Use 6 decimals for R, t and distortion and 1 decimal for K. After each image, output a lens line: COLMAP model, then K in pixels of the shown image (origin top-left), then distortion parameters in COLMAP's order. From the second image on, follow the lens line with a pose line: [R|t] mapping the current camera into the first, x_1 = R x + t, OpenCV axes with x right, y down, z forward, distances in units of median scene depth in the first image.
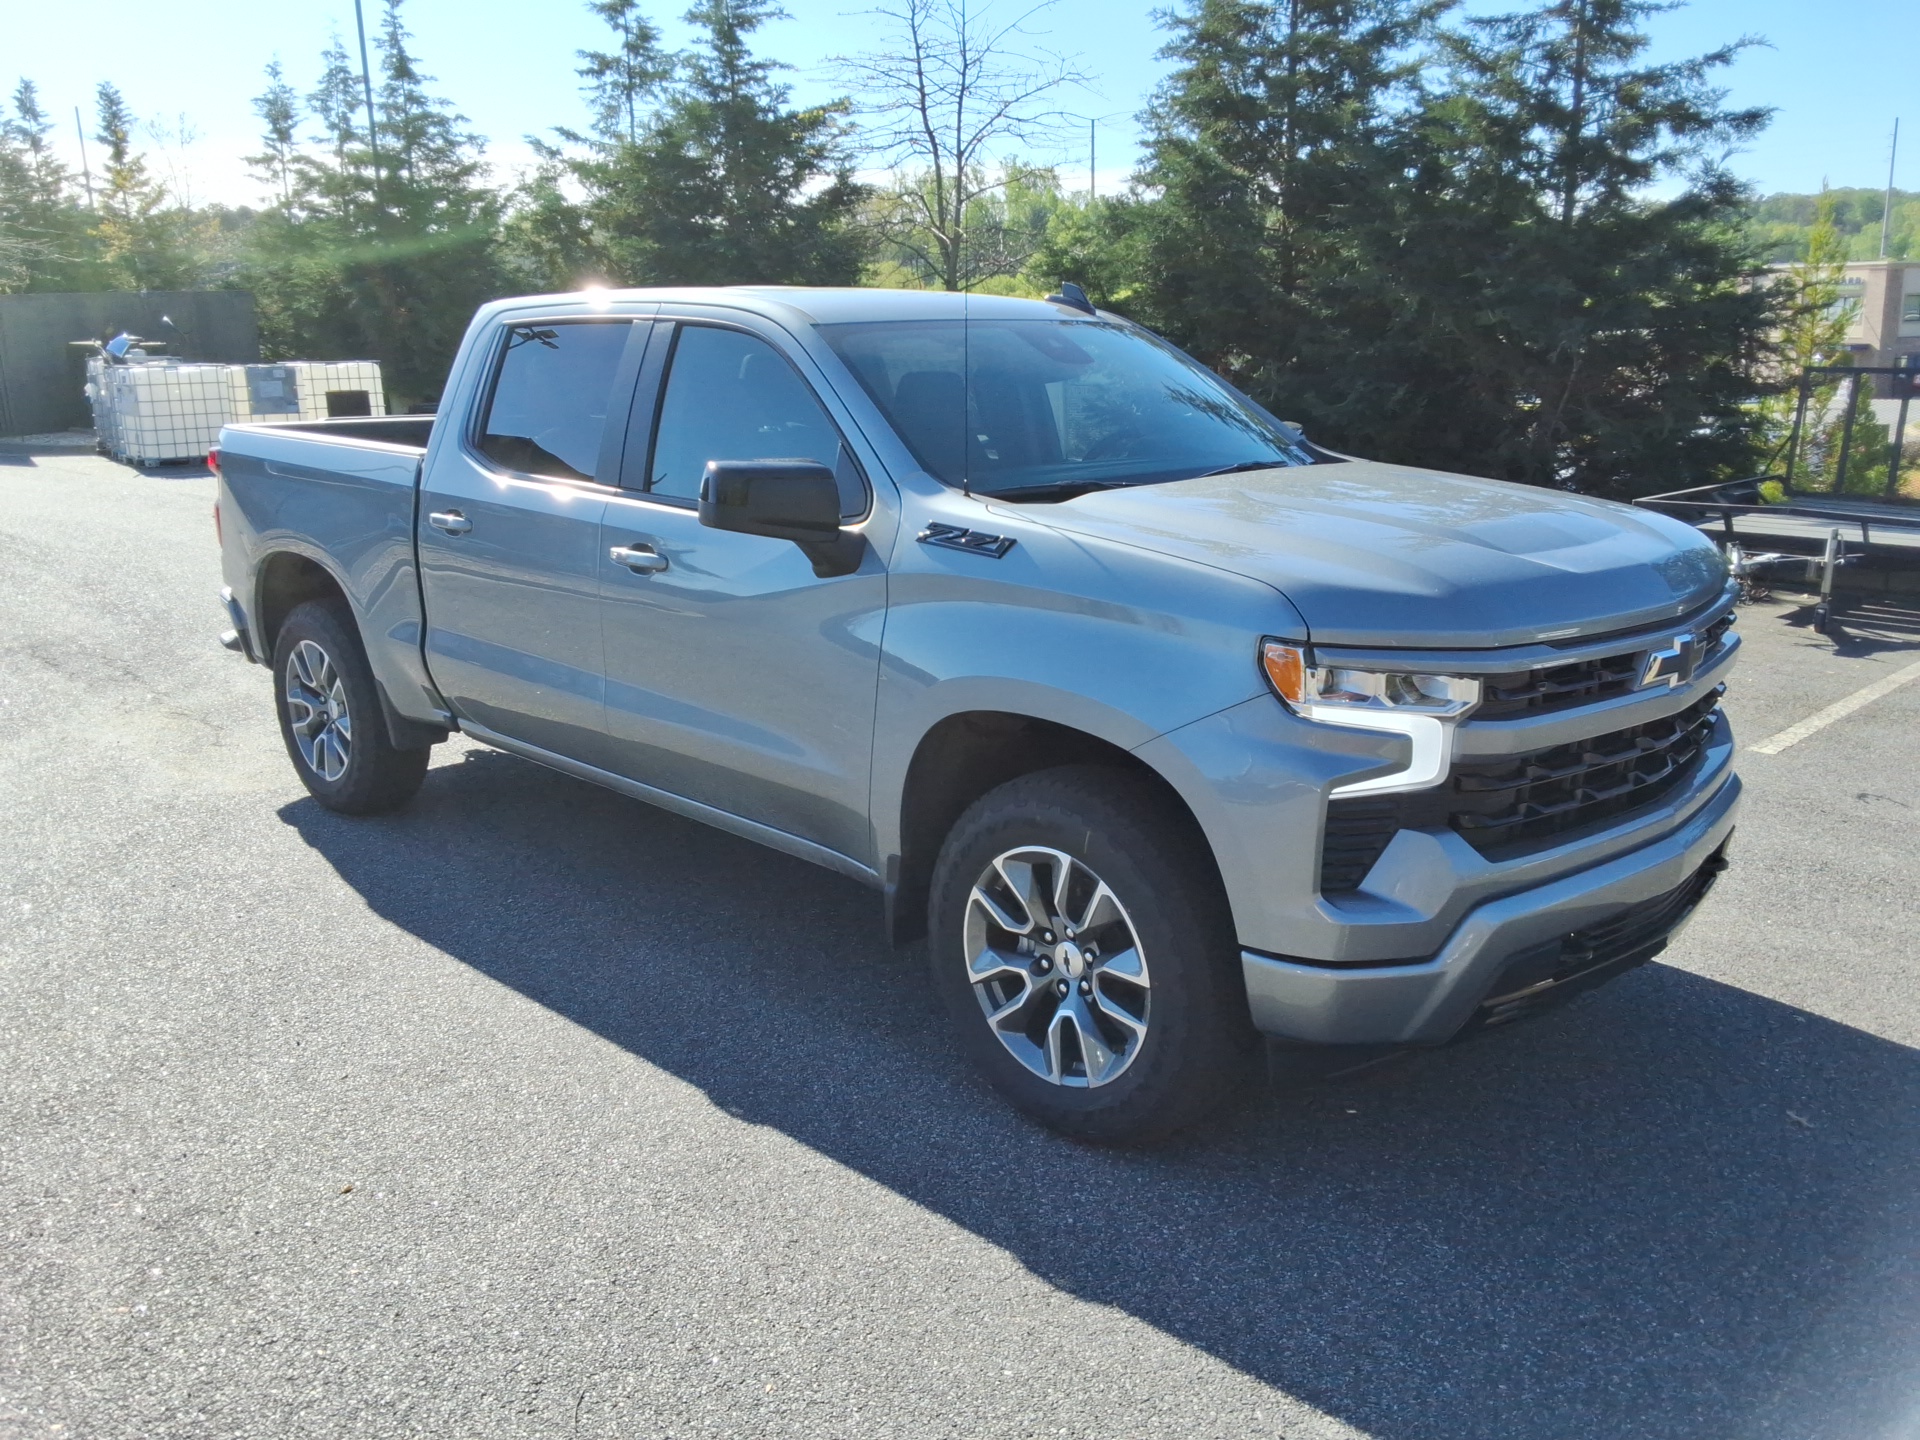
lens RADIAL K [[1534.9, 0, 972.7], [0, 1534.9, 717.4], [0, 0, 1]] dist [0.085365, -0.117779]
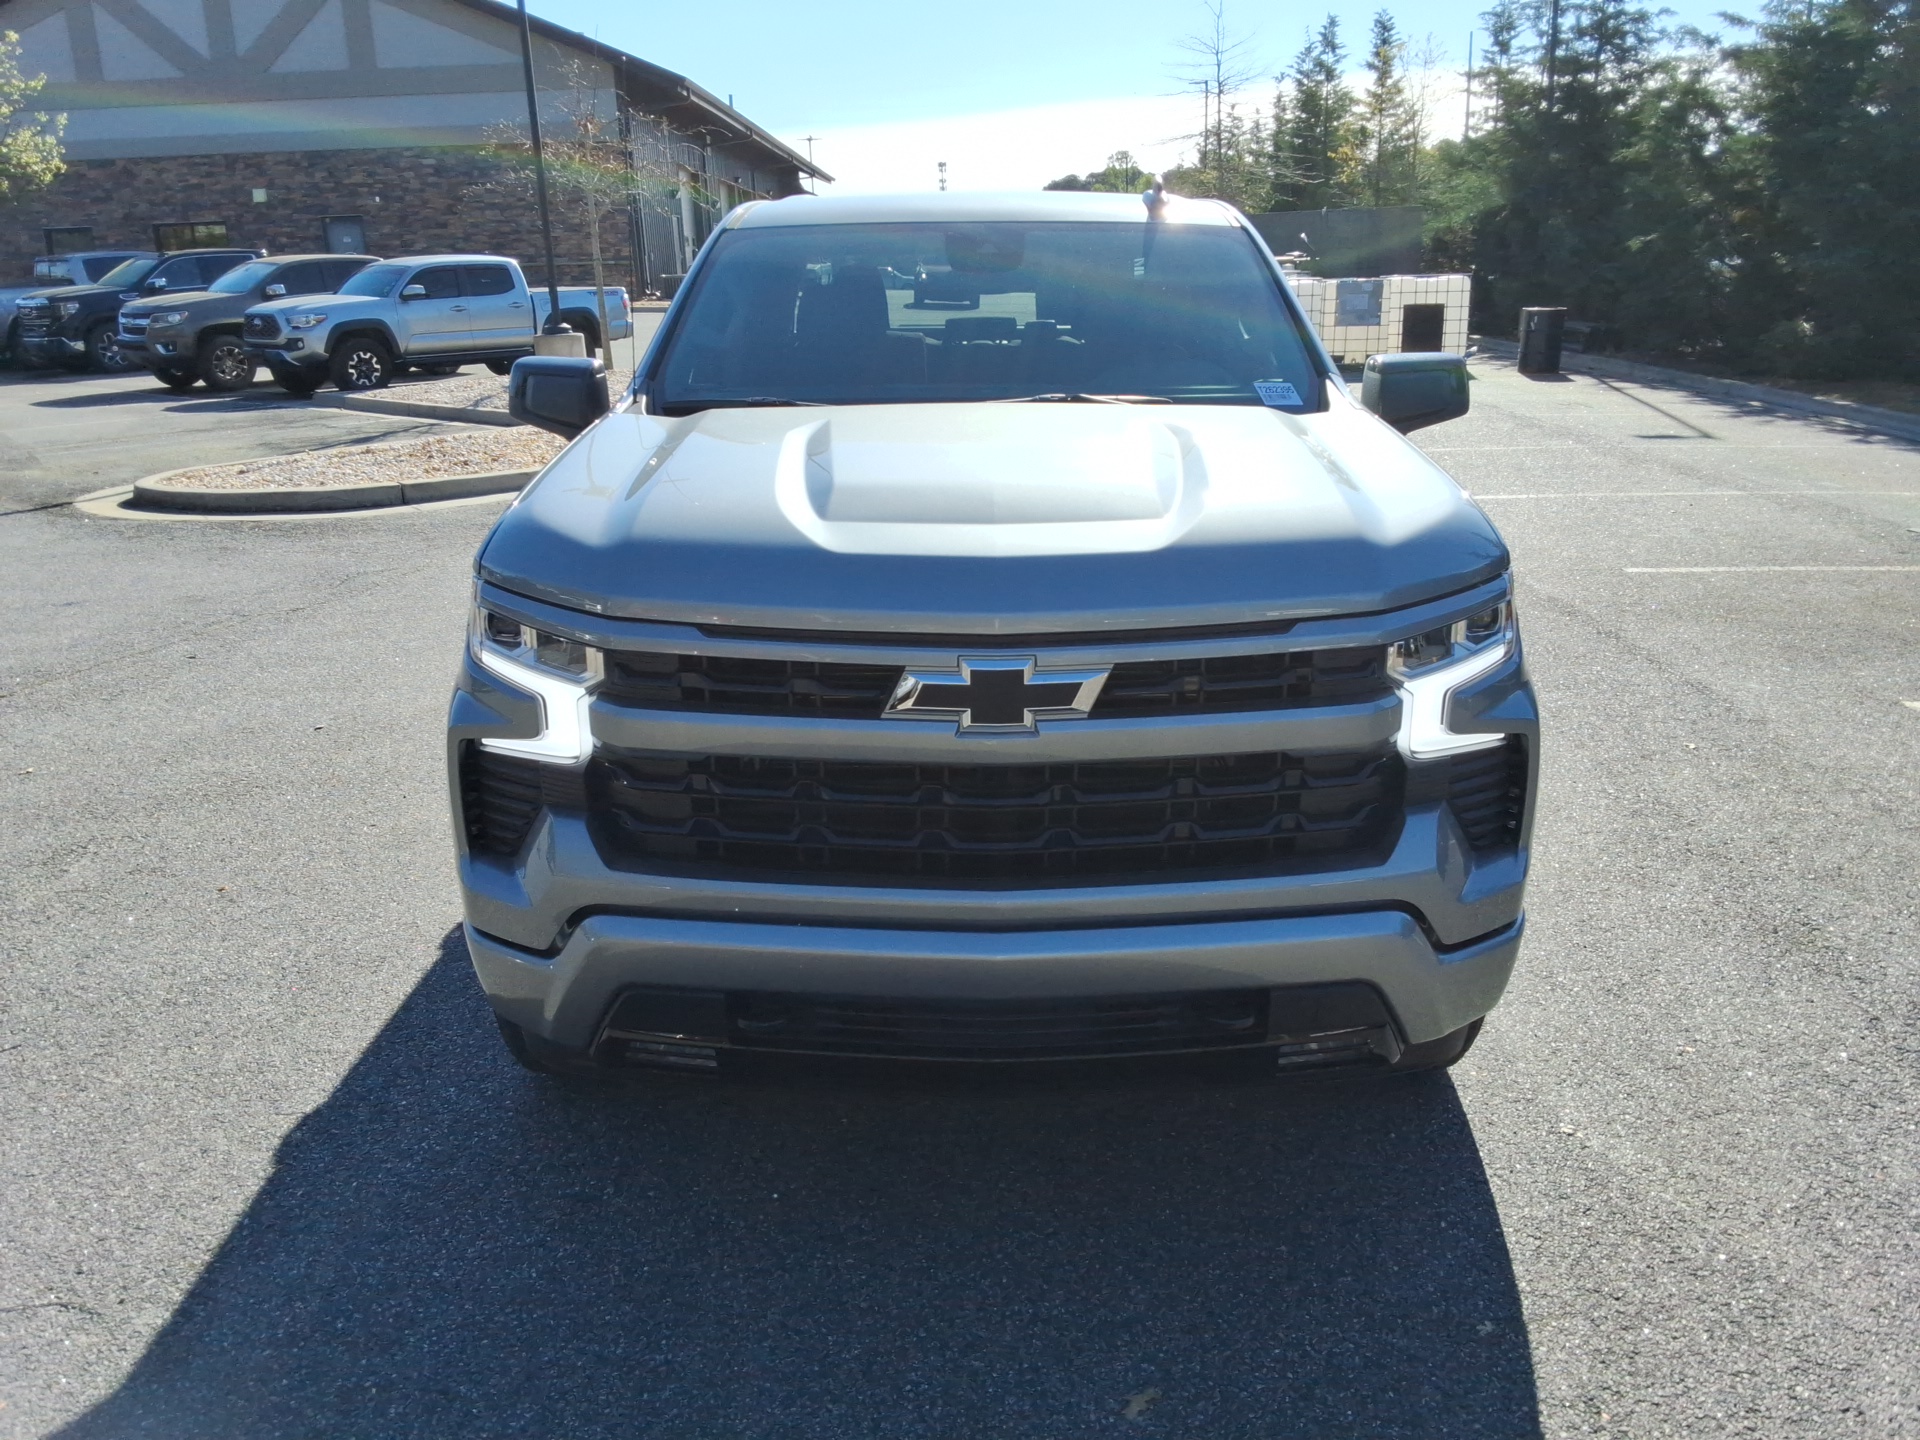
lens RADIAL K [[1534.9, 0, 972.7], [0, 1534.9, 717.4], [0, 0, 1]] dist [0.085365, -0.117779]
pose [[0.703902, 0.204617, -0.680186, 0.103762], [-0.169322, 0.978340, 0.119083, -0.012272], [0.689820, 0.031348, 0.723302, 0.052557]]
